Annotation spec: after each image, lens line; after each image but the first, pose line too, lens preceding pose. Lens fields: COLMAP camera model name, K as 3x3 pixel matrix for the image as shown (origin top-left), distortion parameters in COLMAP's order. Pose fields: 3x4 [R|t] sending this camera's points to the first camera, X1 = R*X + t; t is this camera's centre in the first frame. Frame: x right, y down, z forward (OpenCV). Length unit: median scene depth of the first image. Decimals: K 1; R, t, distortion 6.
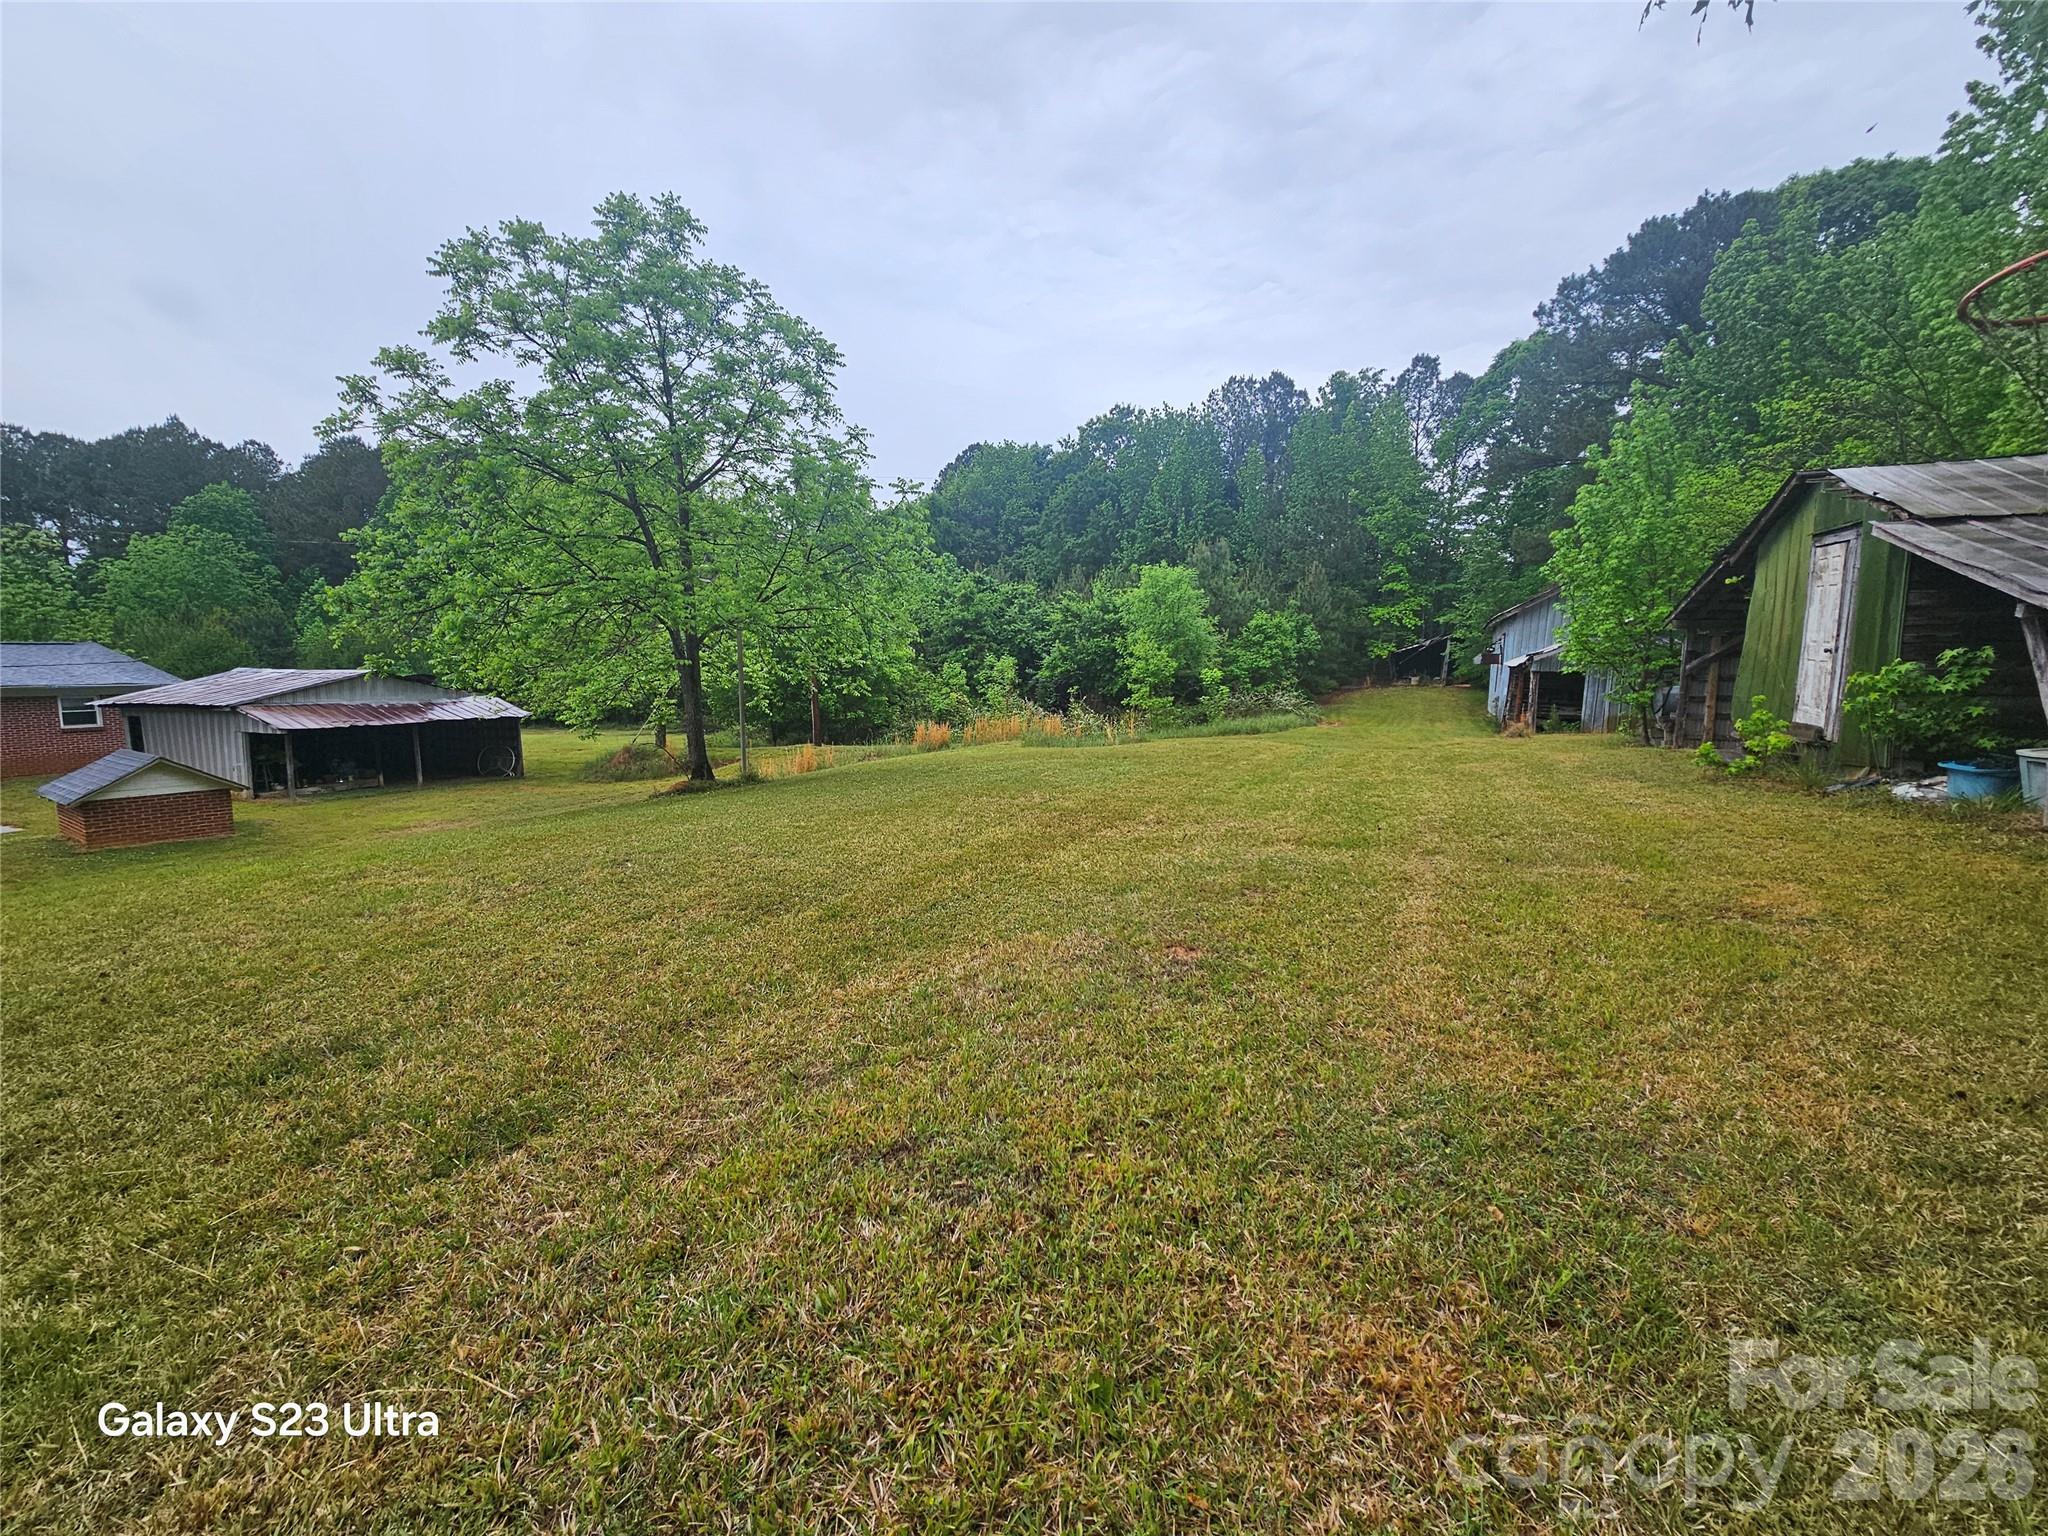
lens RADIAL K [[829.7, 0, 1020.5], [0, 829.7, 771.5], [0, 0, 1]] dist [-0.001736, 0.000384]
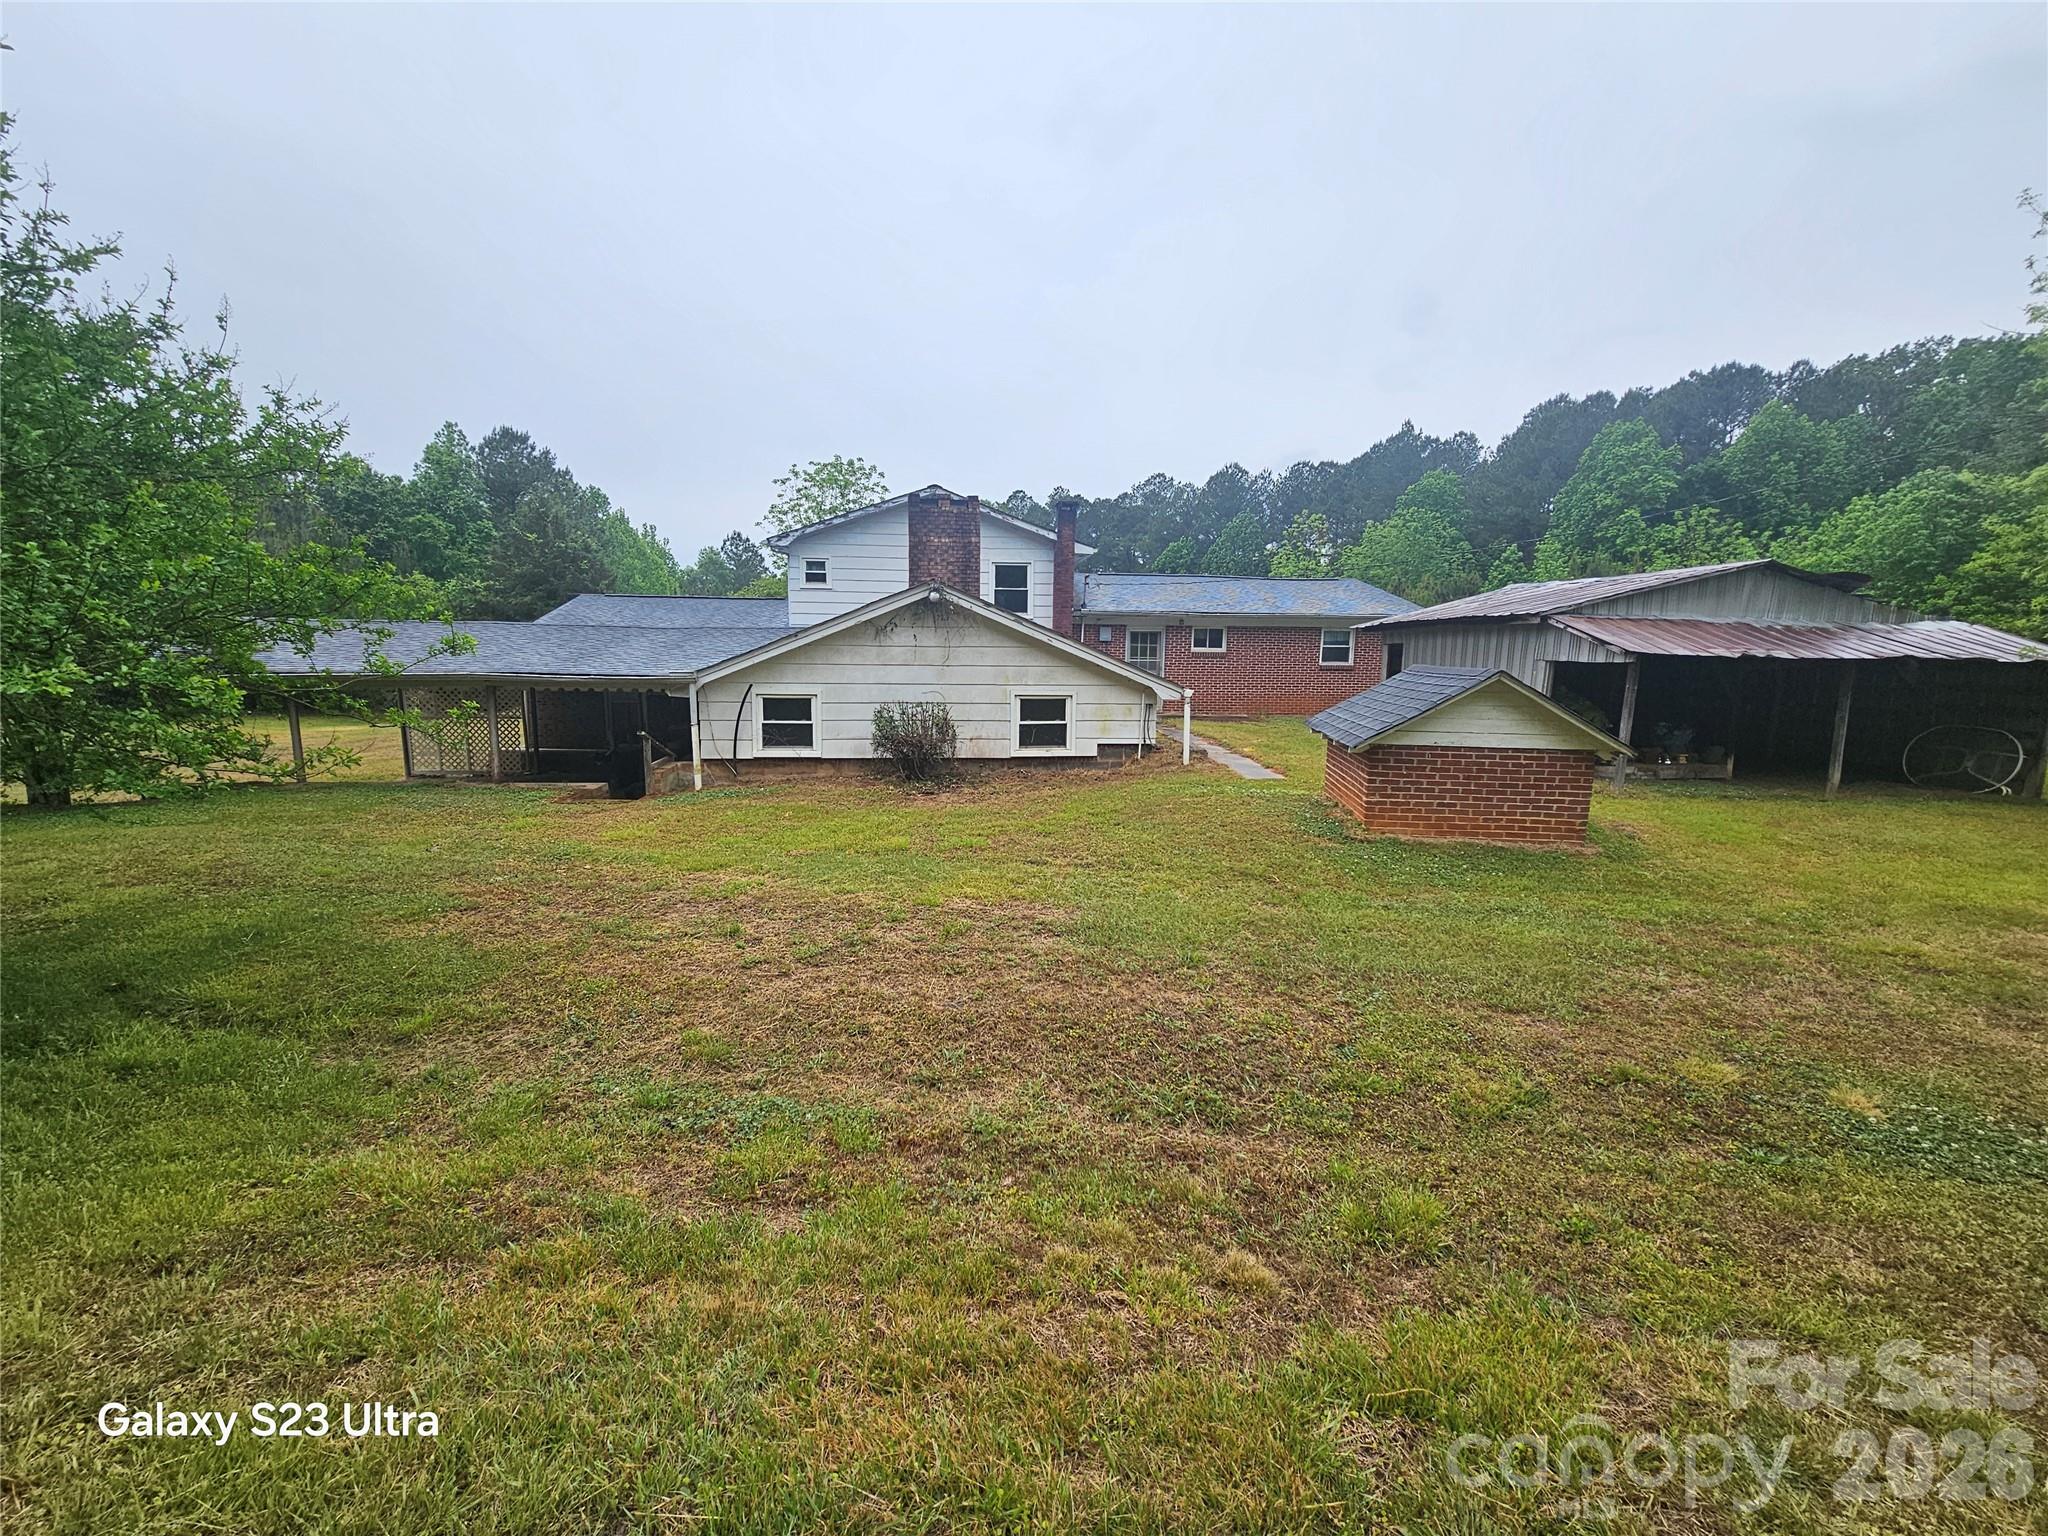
lens RADIAL K [[840.3, 0, 1024.0], [0, 840.3, 768.0], [0, 0, 1]] dist [-0.004458, -0.000971]
pose [[0.392759, 0.124360, -0.911194, -0.473834], [-0.123283, 0.988991, 0.081839, 0.022908], [0.911340, 0.080192, 0.403767, 0.377526]]
